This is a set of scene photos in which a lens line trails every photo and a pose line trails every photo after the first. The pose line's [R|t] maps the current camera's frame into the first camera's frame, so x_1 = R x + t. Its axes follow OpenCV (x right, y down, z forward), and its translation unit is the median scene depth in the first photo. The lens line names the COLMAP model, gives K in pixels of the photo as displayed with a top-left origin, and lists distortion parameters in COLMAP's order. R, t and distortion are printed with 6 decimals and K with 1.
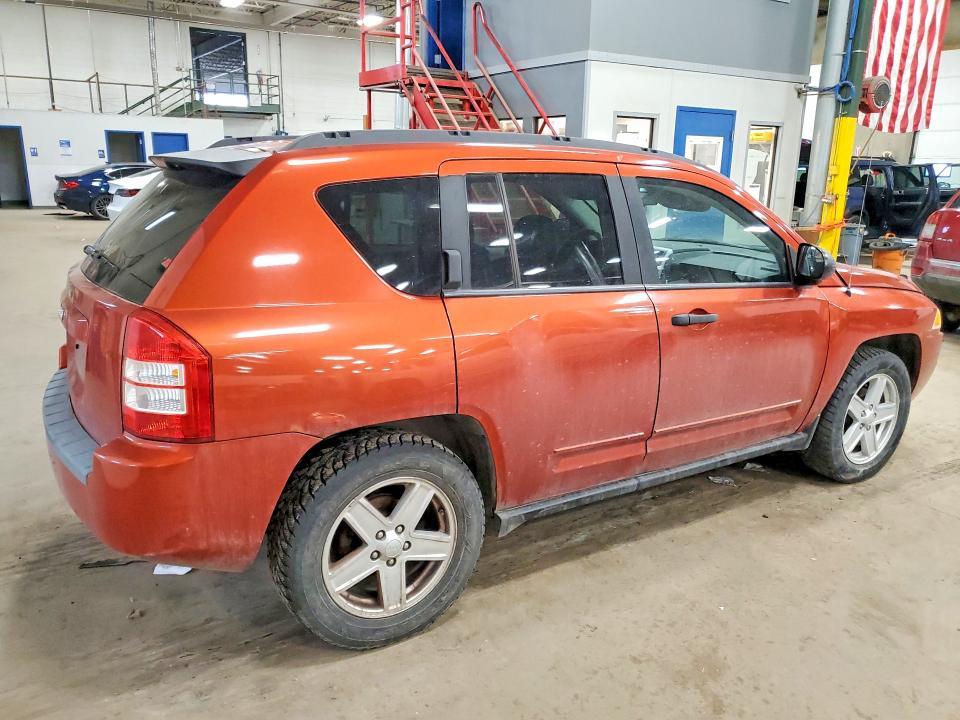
lens RADIAL K [[738.2, 0, 480.0], [0, 738.2, 360.0], [0, 0, 1]] dist [0.001801, 0.002484]
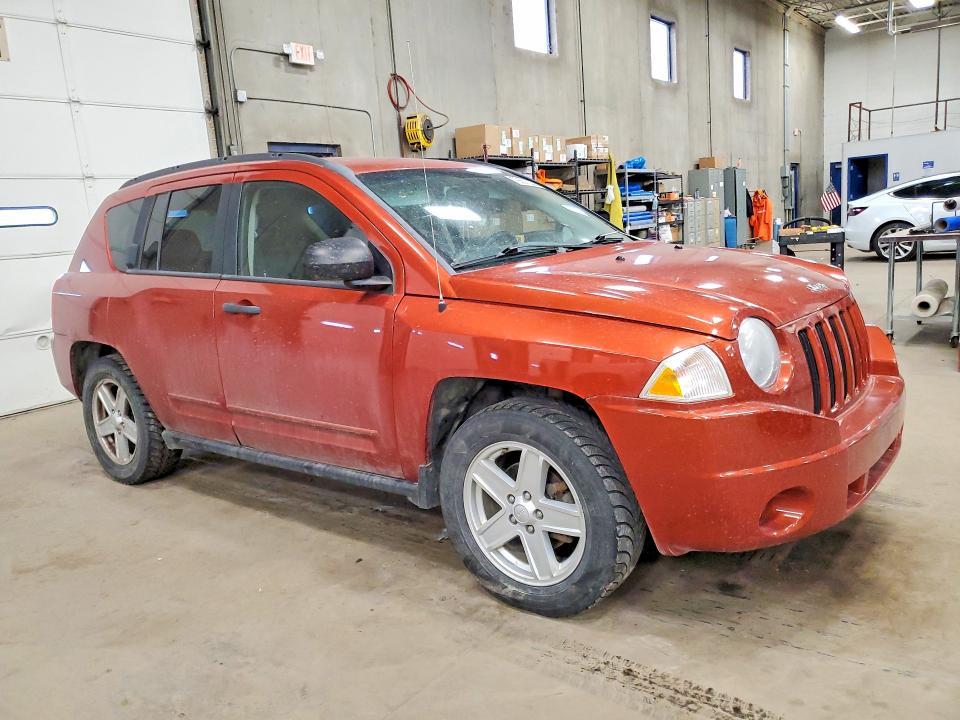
lens RADIAL K [[738.2, 0, 480.0], [0, 738.2, 360.0], [0, 0, 1]] dist [0.001801, 0.002484]
pose [[0.342939, 0.123678, -0.931180, 1.233701], [-0.155965, 0.985032, 0.073391, -0.099513], [0.926320, 0.120063, 0.357095, 0.833018]]
